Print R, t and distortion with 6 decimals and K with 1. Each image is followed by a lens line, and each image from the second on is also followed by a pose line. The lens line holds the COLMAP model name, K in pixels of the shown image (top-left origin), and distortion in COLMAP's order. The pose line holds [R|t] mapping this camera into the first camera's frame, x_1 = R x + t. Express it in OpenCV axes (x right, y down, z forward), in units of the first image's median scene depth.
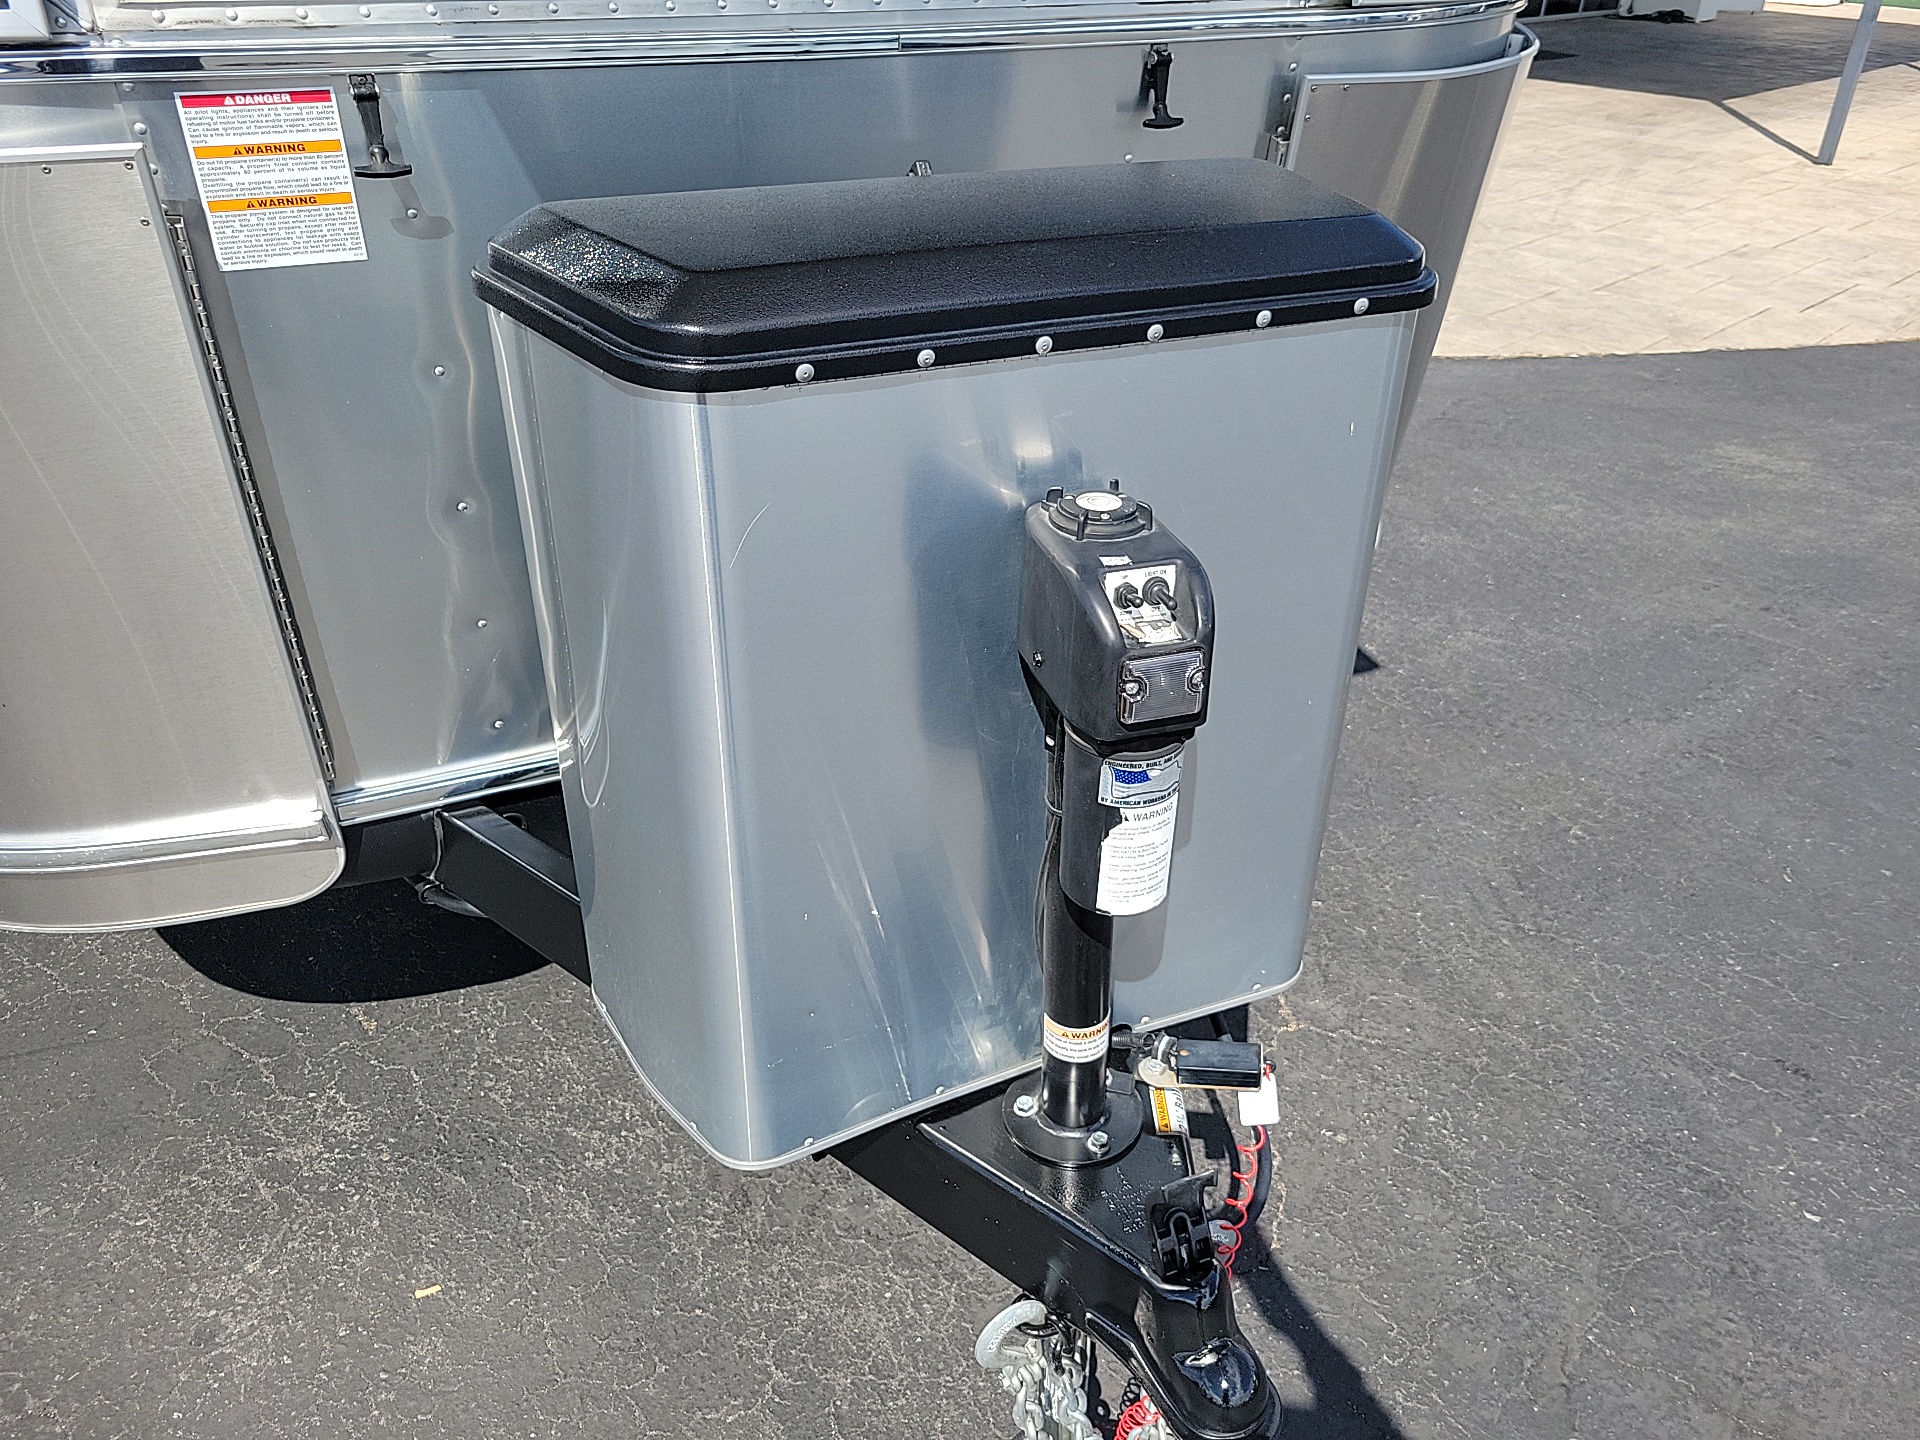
lens RADIAL K [[1444.0, 0, 976.4], [0, 1444.0, 708.4], [0, 0, 1]] dist [0.018821, 0.000360]
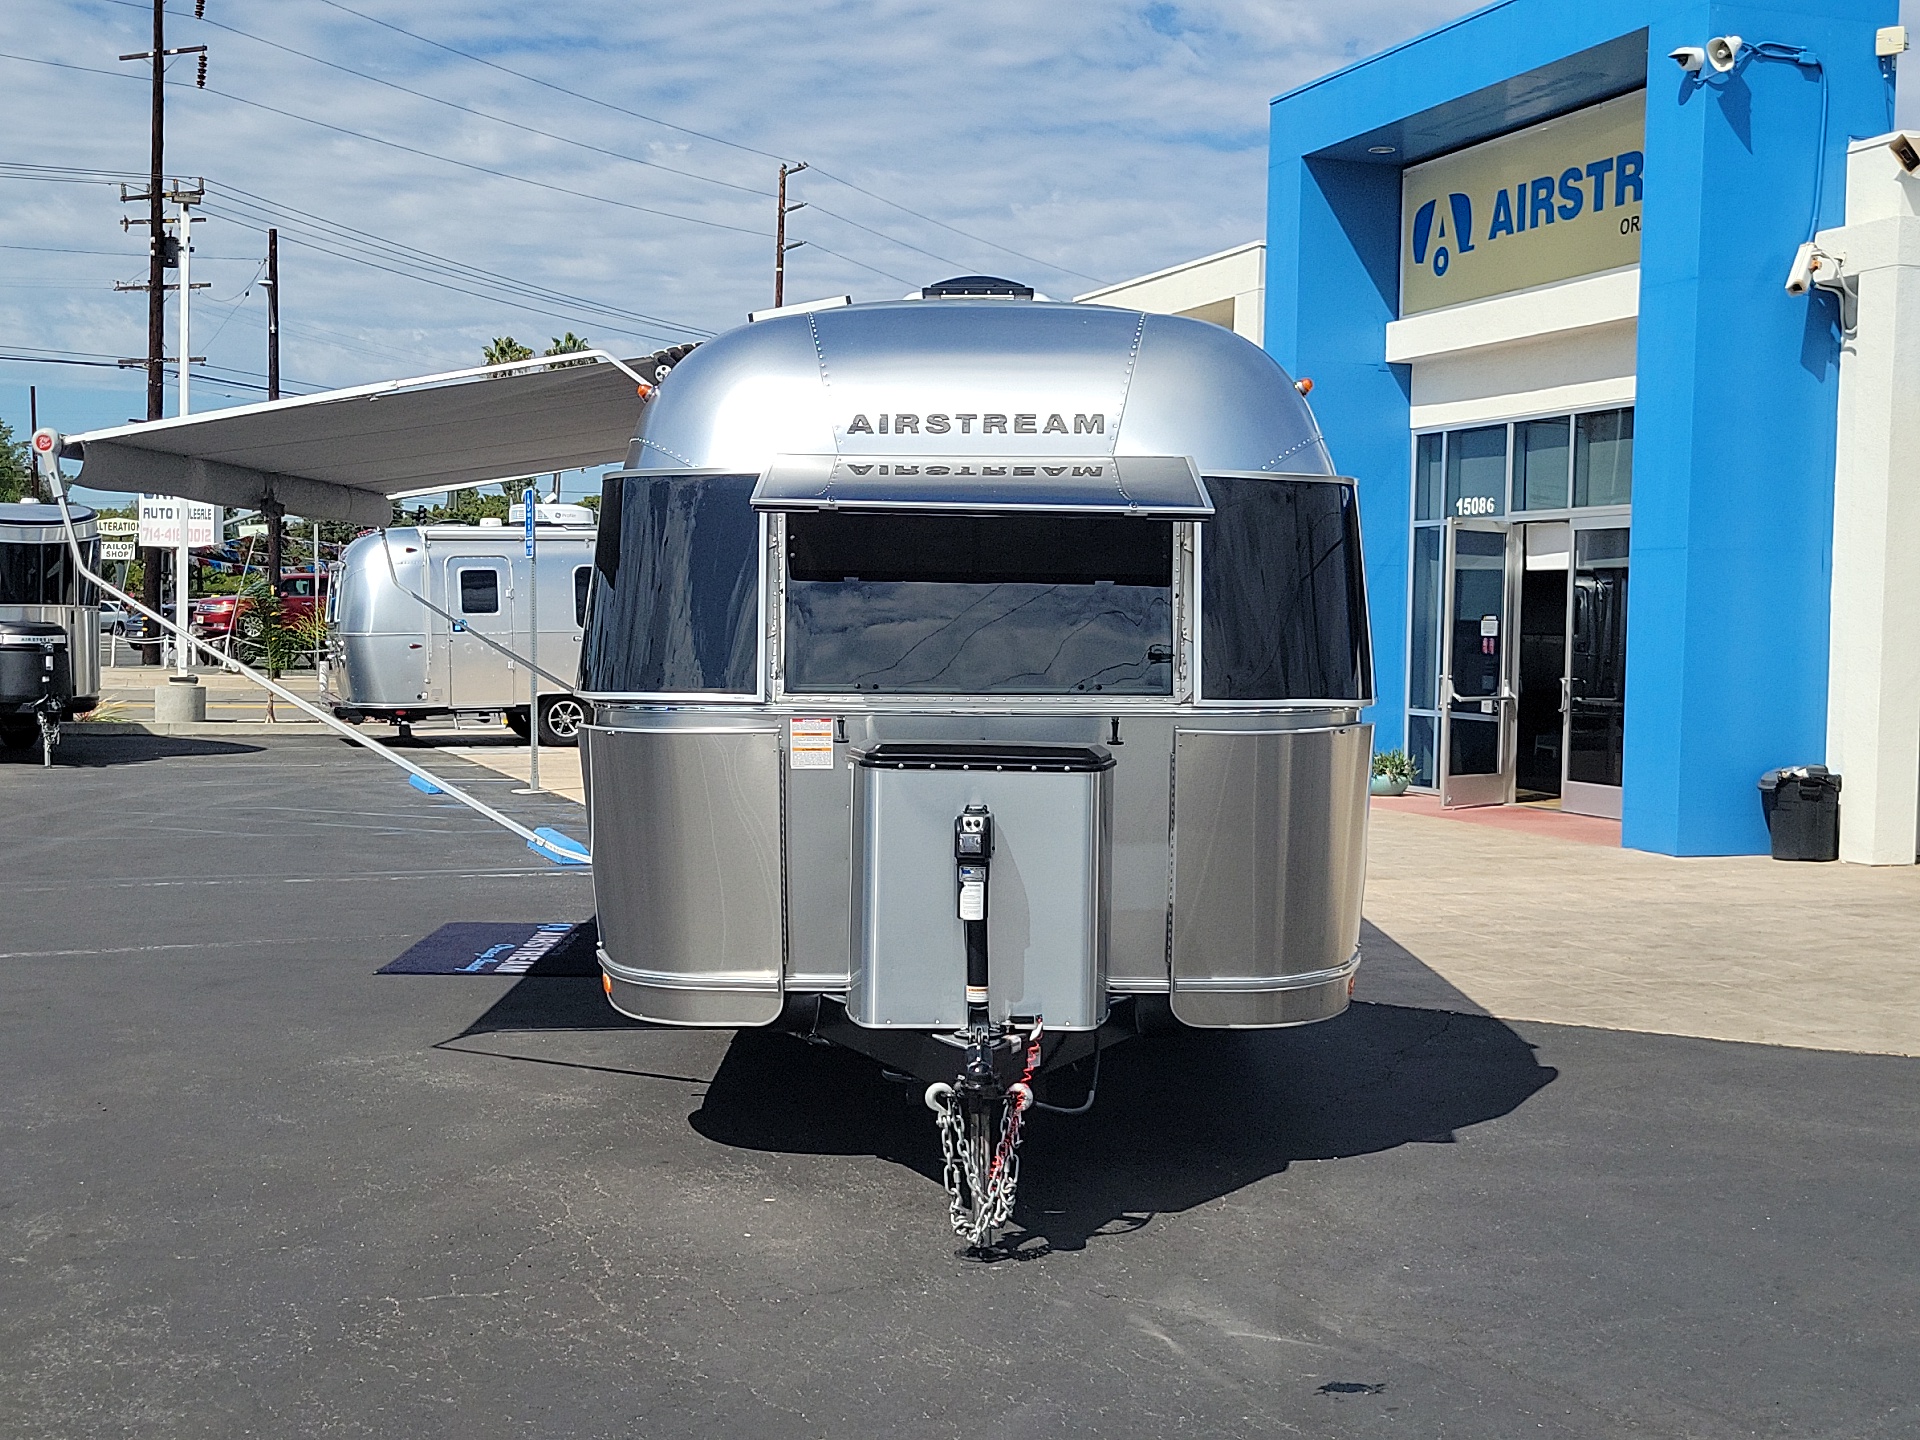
lens RADIAL K [[1778.7, 0, 1016.3], [0, 1778.7, 713.3], [0, 0, 1]] dist [0.021846, 0.000000]
pose [[0.930135, 0.012441, -0.367008, 1.534329], [-0.184238, 0.880349, -0.437084, 1.345616], [0.317657, 0.474163, 0.821135, -2.360809]]
